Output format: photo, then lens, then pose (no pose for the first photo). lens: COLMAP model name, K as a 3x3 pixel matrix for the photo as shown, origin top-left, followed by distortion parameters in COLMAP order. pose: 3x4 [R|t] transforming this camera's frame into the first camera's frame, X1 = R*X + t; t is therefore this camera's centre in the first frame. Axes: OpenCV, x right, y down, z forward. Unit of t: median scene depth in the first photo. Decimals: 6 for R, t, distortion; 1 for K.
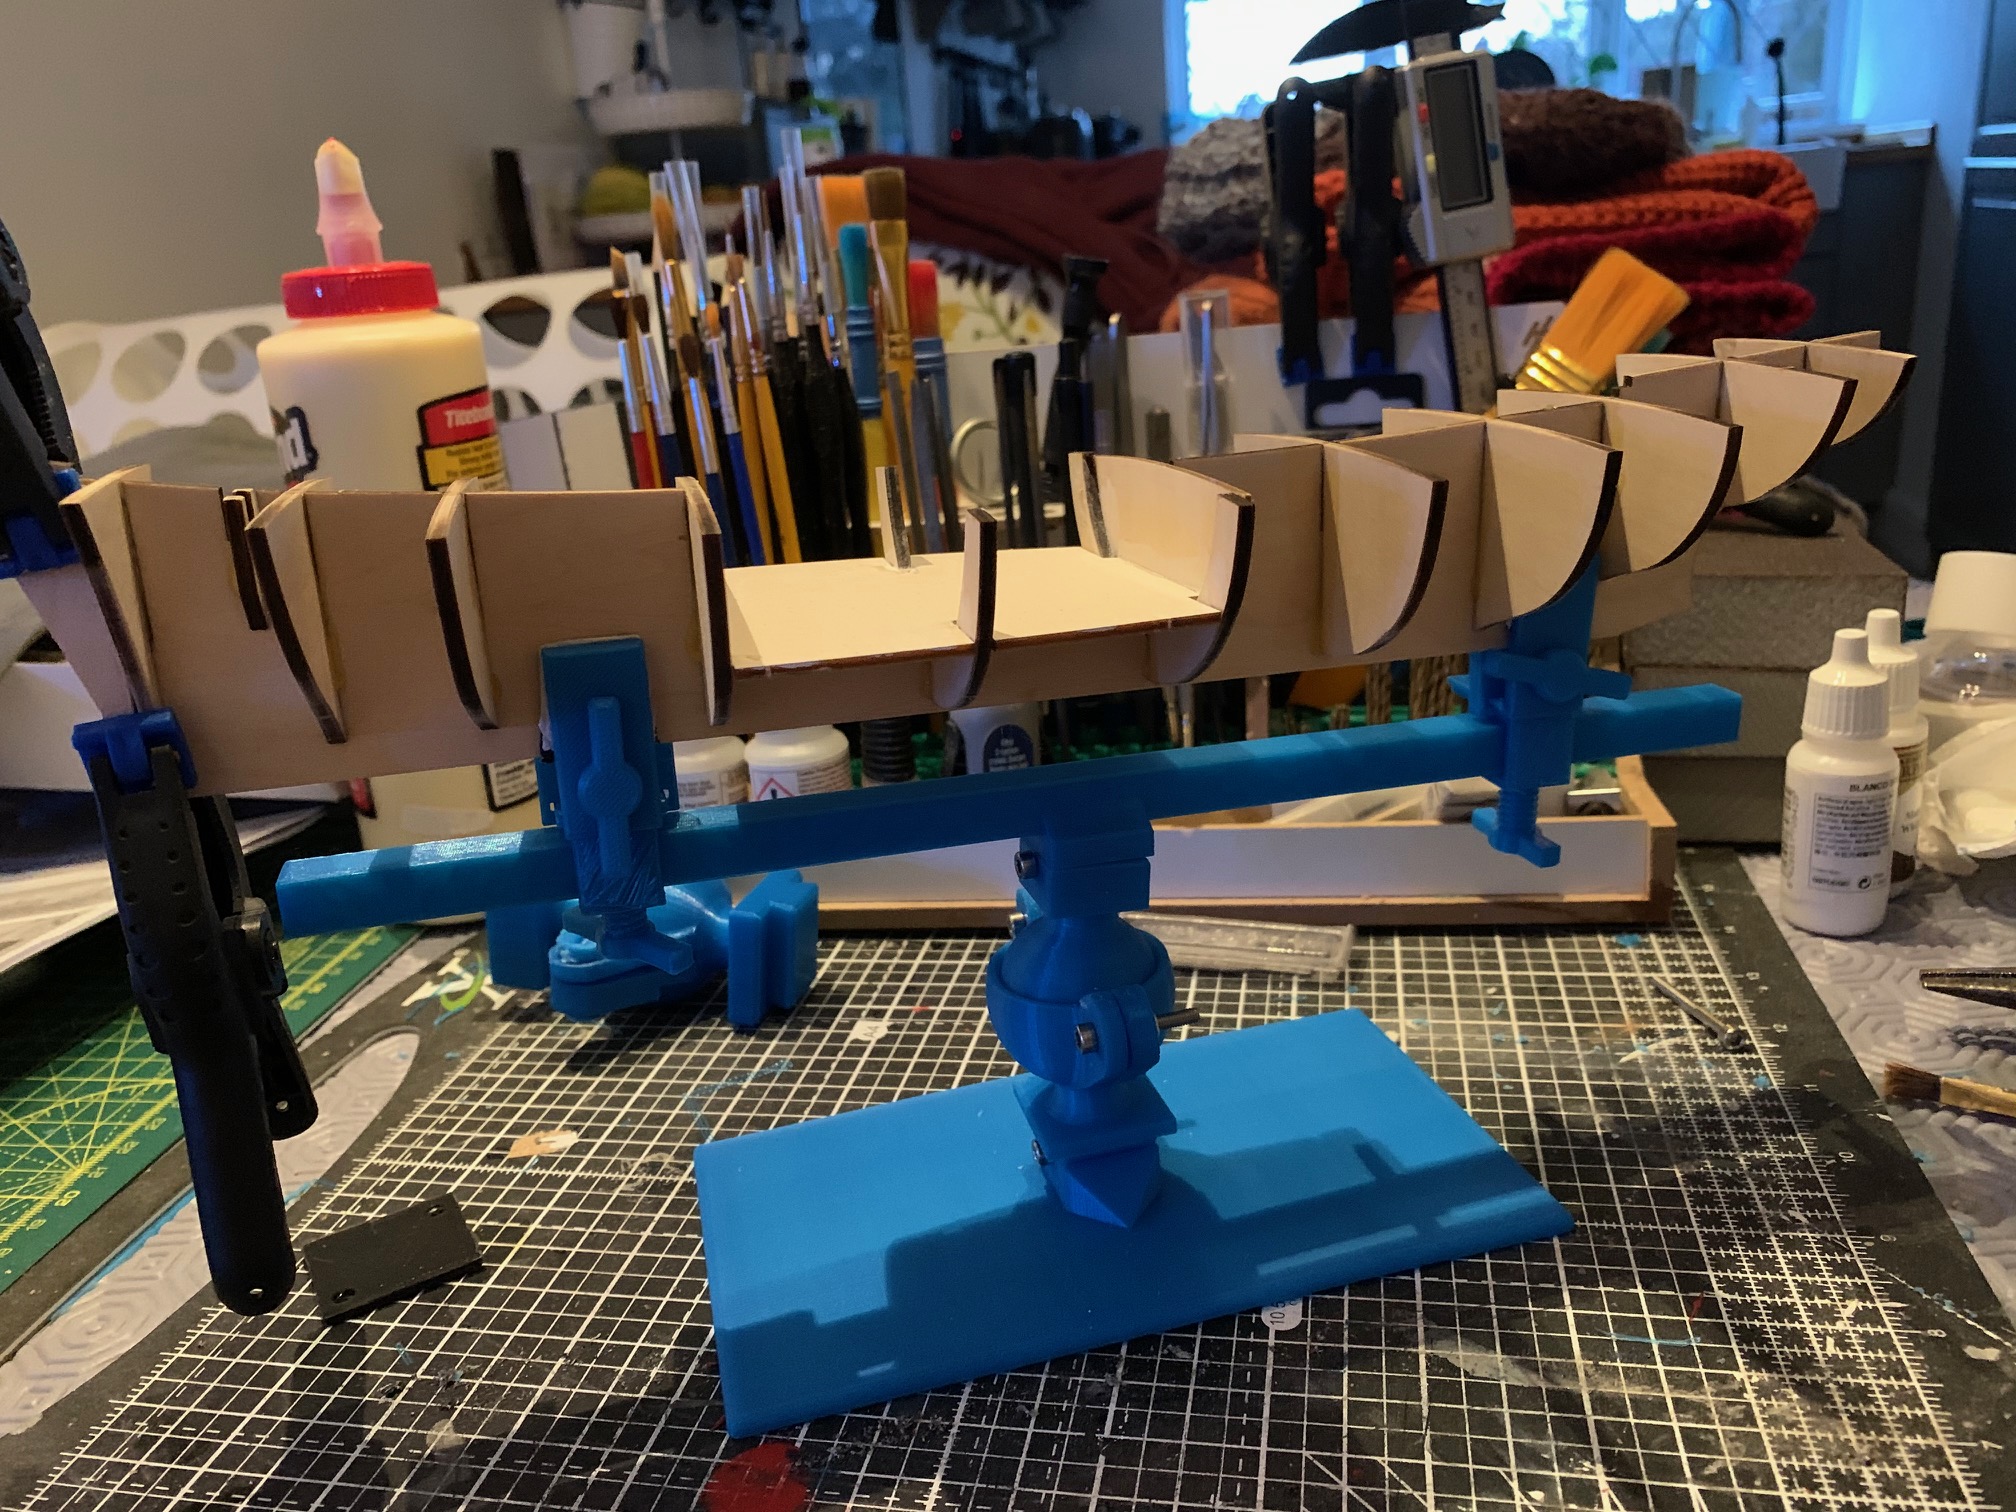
lens RADIAL K [[1674.5, 0, 1000.6], [0, 1674.5, 714.8], [0, 0, 1]] dist [0.082325, -0.228917]
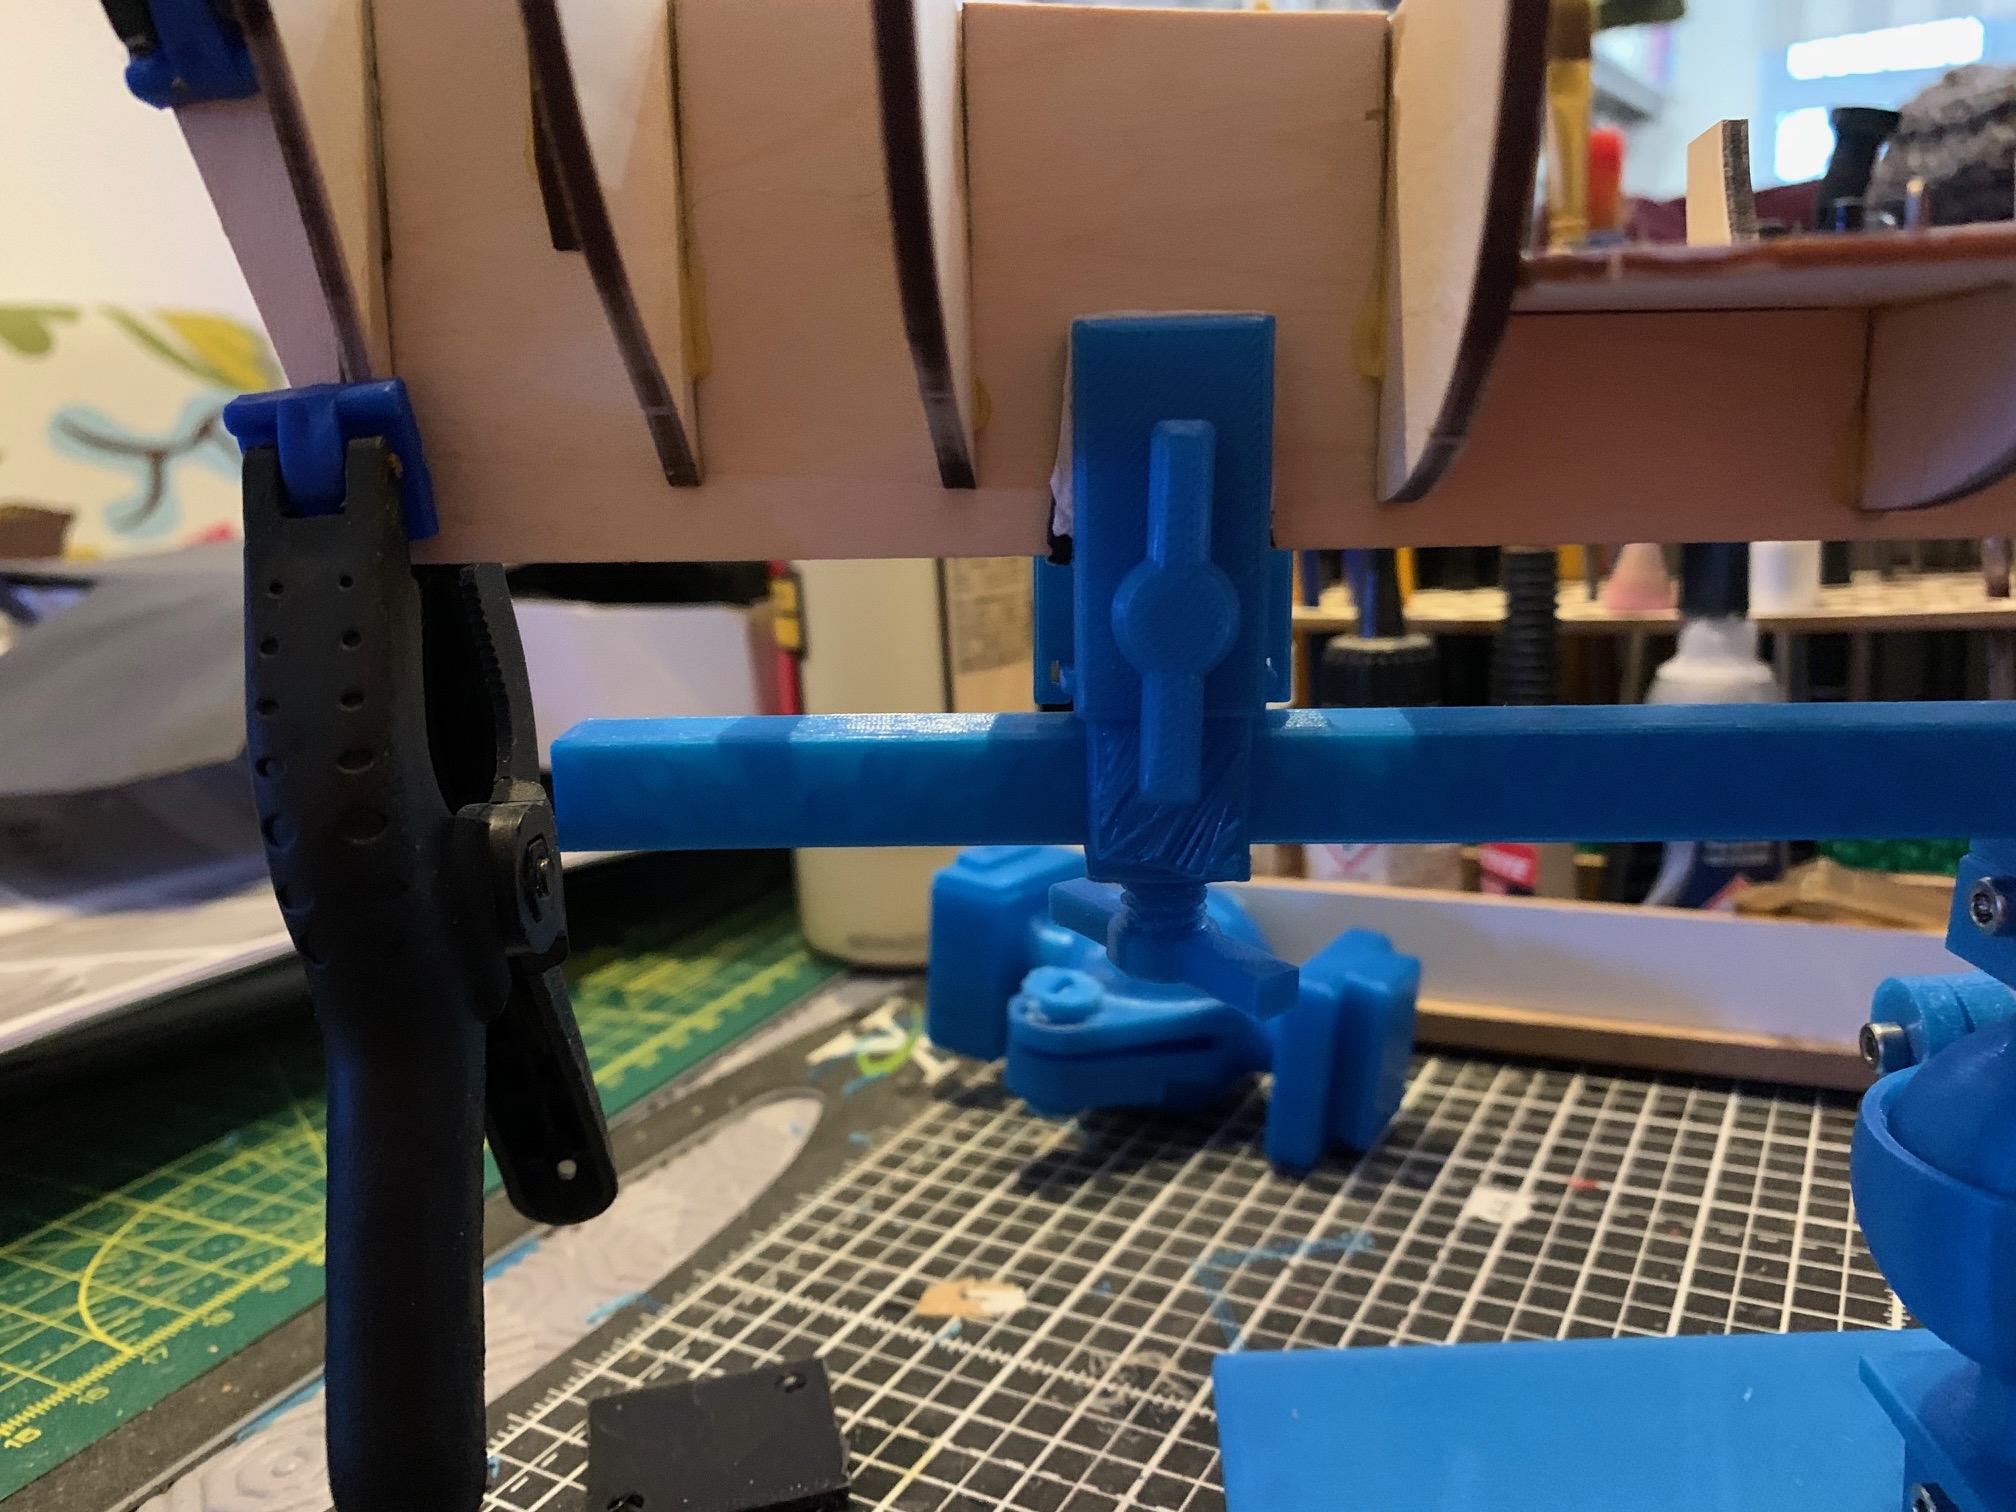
lens RADIAL K [[1674.5, 0, 1000.6], [0, 1674.5, 714.8], [0, 0, 1]] dist [0.082325, -0.228917]
pose [[0.956242, 0.084464, -0.280119, -0.097556], [-0.109561, 0.991135, -0.075155, 0.079632], [0.271288, 0.102556, 0.957019, 0.358247]]
